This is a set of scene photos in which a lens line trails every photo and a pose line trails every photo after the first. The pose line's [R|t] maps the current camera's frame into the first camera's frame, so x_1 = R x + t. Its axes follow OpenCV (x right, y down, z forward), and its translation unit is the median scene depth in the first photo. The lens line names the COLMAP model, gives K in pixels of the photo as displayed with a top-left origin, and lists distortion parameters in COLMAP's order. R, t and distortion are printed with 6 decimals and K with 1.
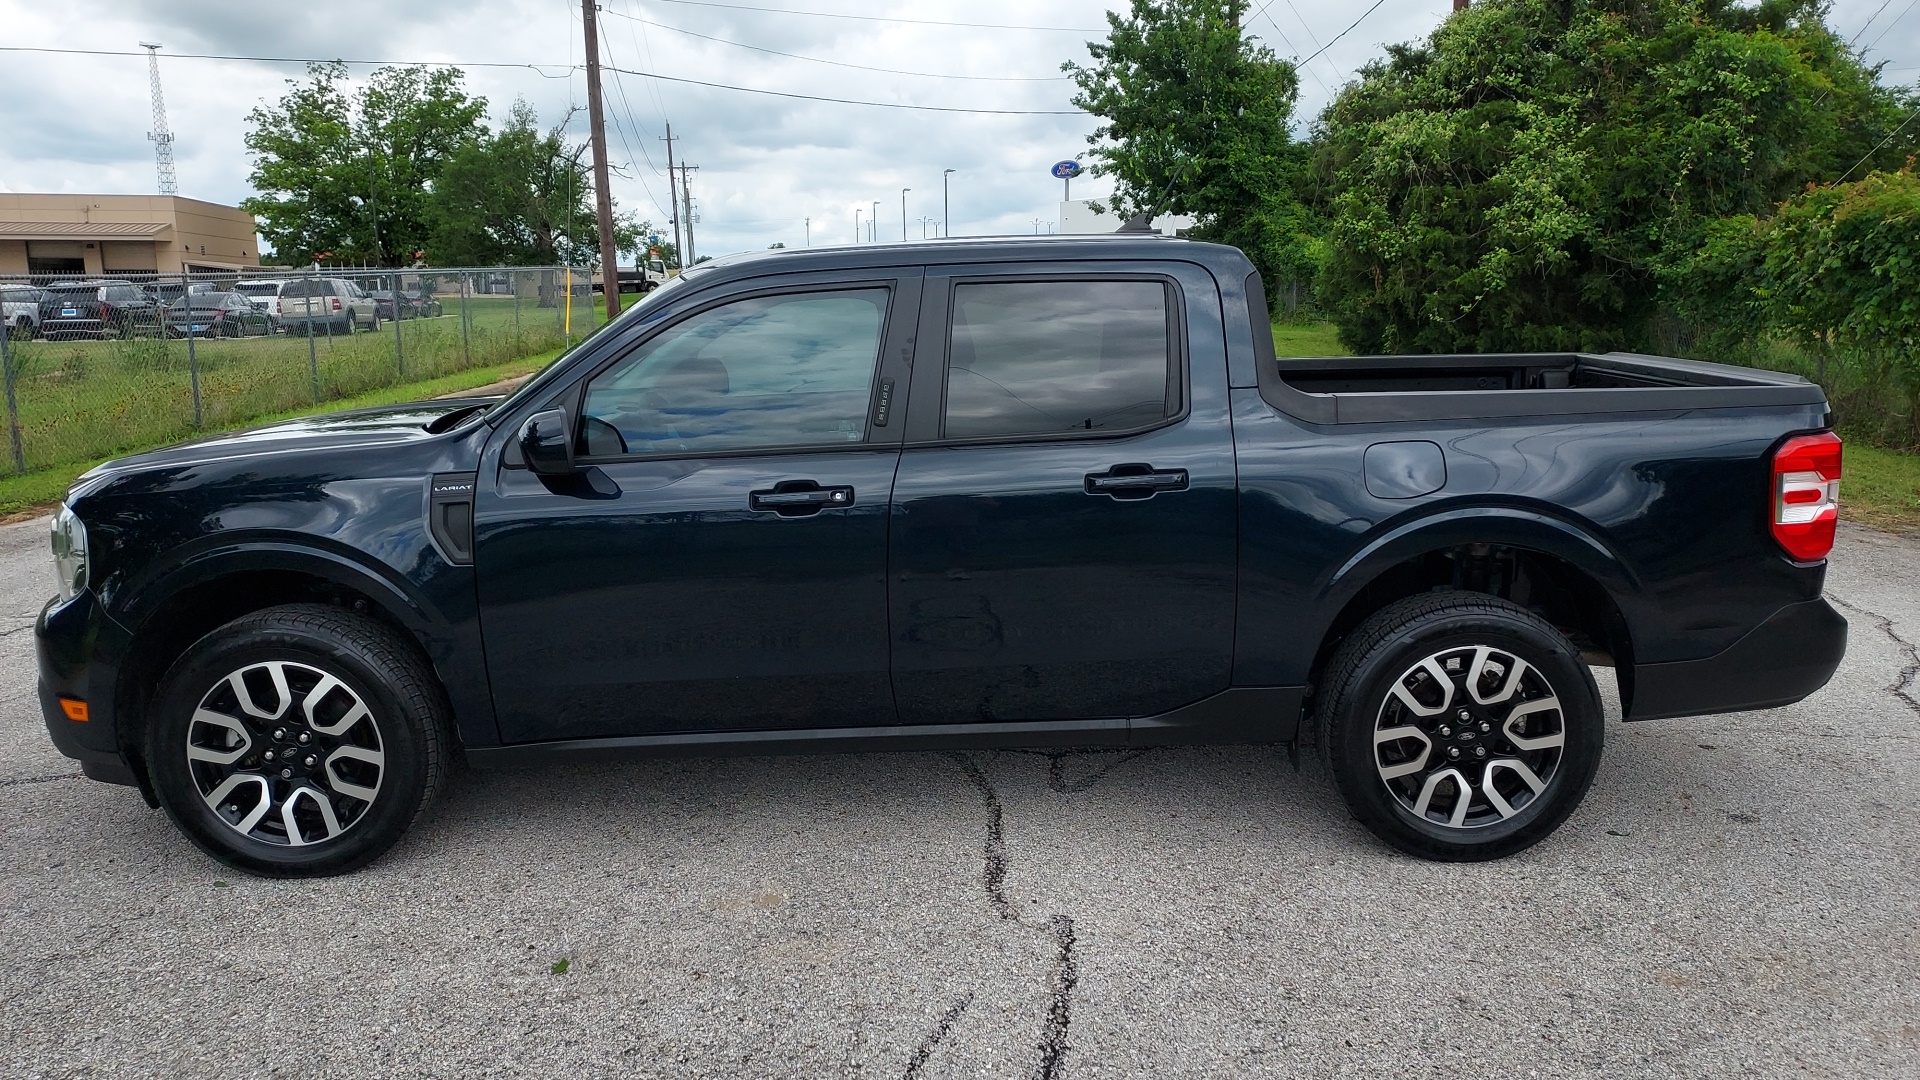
lens RADIAL K [[1442.6, 0, 952.6], [0, 1442.6, 467.7], [0, 0, 1]] dist [0.019180, -0.002310]
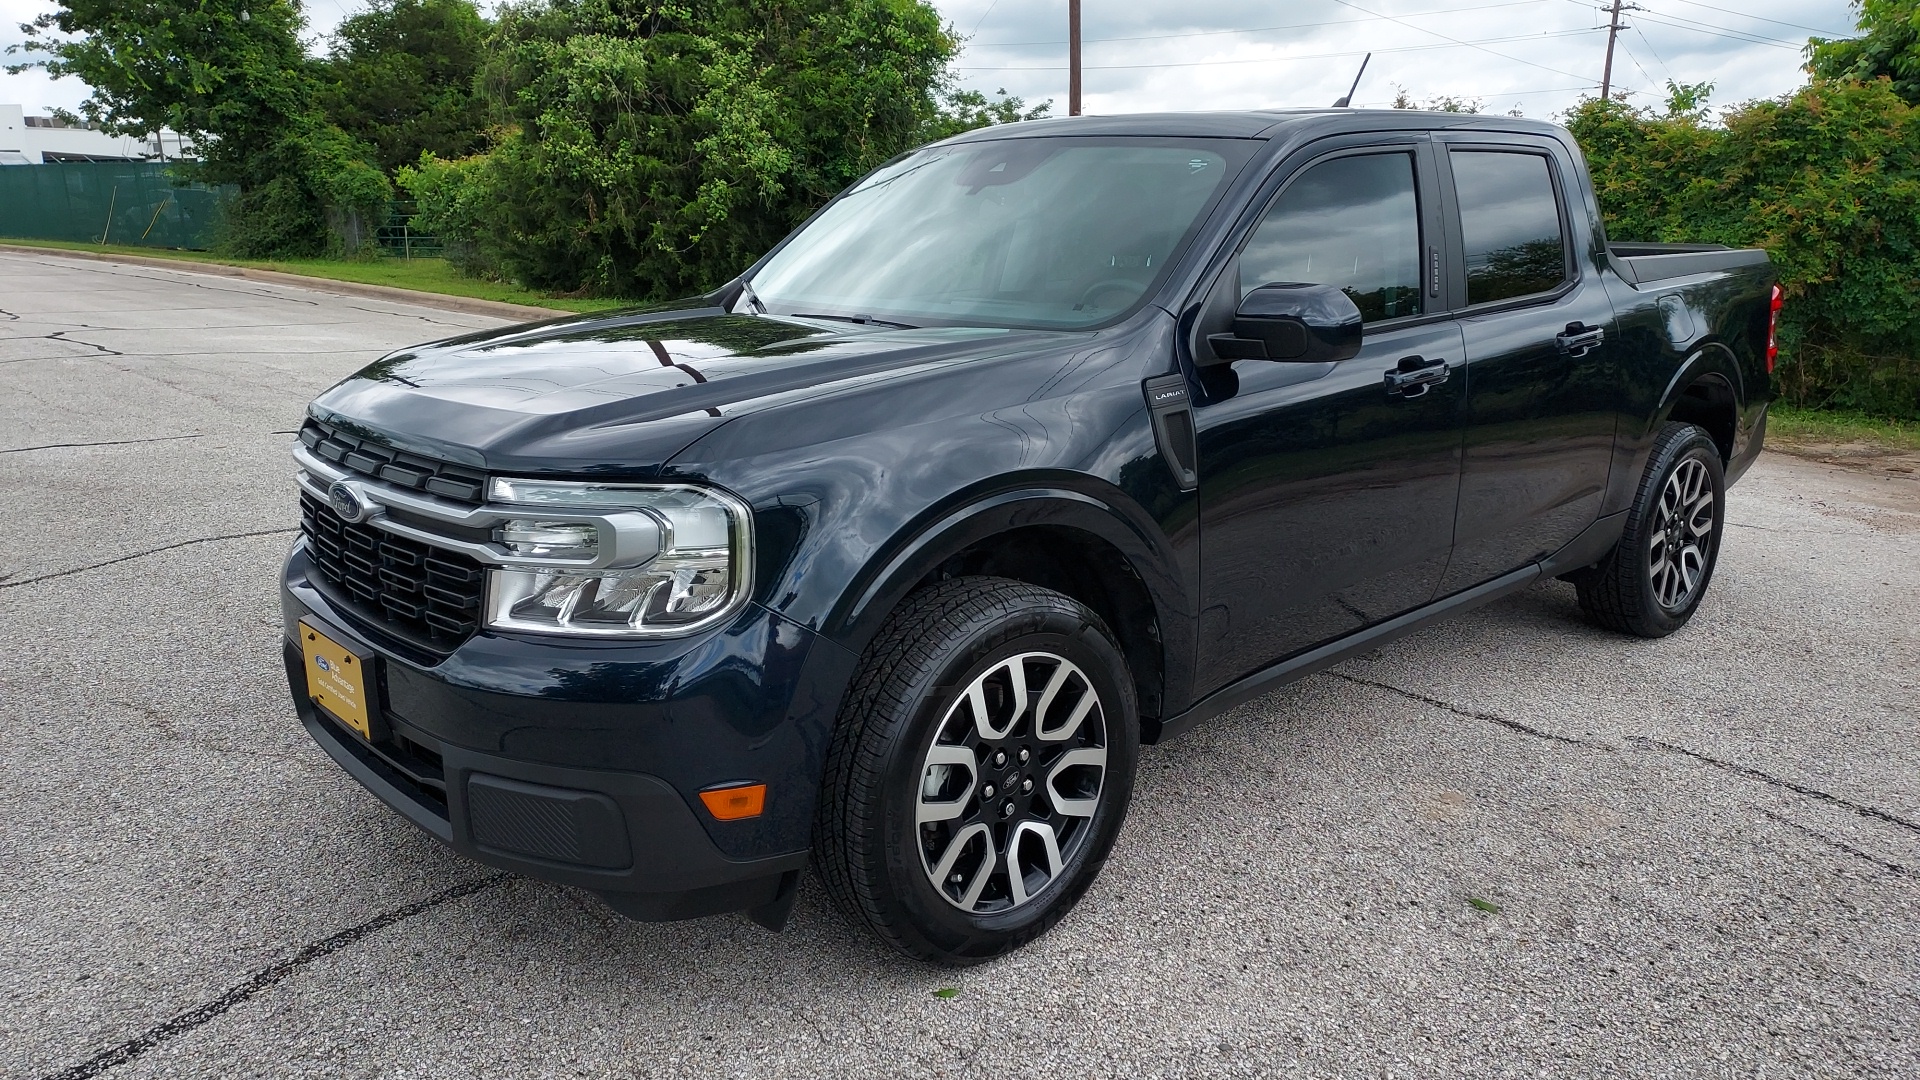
lens RADIAL K [[1452.4, 0, 964.1], [0, 1452.4, 506.9], [0, 0, 1]] dist [0.025084, 0.000865]
pose [[0.727996, -0.119469, 0.675091, -0.214605], [0.078007, 0.992739, 0.091562, -0.001008], [-0.681129, -0.013995, 0.732030, 0.112342]]
